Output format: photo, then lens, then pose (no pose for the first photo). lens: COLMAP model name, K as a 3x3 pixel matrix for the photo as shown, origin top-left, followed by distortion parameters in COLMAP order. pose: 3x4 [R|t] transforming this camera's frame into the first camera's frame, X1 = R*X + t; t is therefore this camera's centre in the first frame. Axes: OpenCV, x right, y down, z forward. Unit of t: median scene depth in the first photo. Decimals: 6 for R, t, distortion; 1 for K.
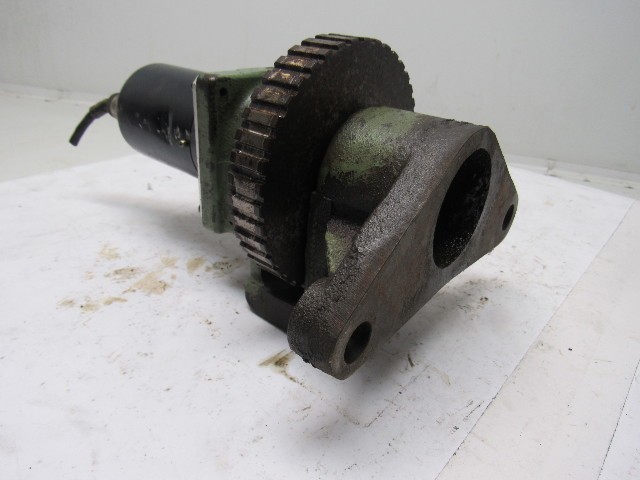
lens RADIAL K [[439.3, 0, 320.0], [0, 439.3, 240.0], [0, 0, 1]] dist [-0.020303, 0.001915]
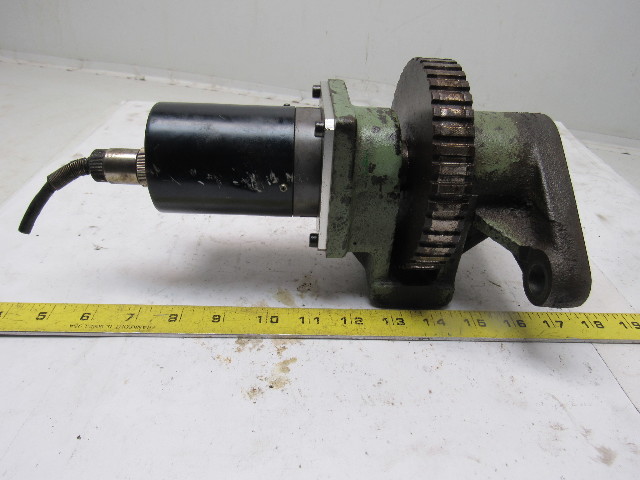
lens RADIAL K [[439.3, 0, 320.0], [0, 439.3, 240.0], [0, 0, 1]] dist [-0.020303, 0.001915]
pose [[0.751206, -0.378106, 0.541042, -0.892278], [0.304150, 0.925753, 0.224665, -0.332627], [-0.585818, -0.004212, 0.810432, 0.183444]]
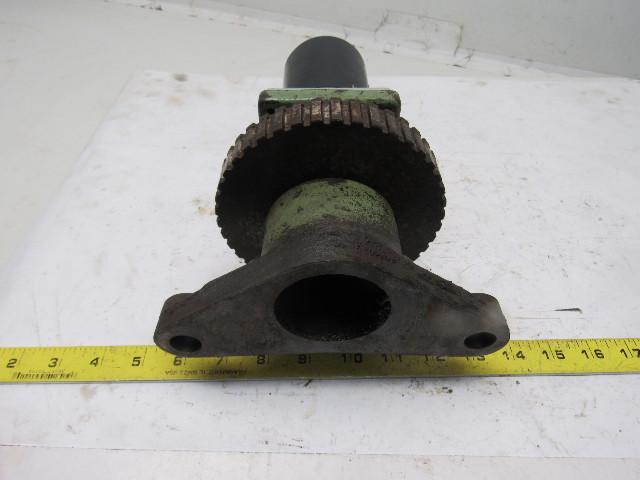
lens RADIAL K [[439.3, 0, 320.0], [0, 439.3, 240.0], [0, 0, 1]] dist [-0.020303, 0.001915]
pose [[0.656641, 0.507364, -0.558037, 0.673955], [-0.322203, 0.857697, 0.400677, -0.526013], [0.681915, -0.083300, 0.726672, 0.178376]]
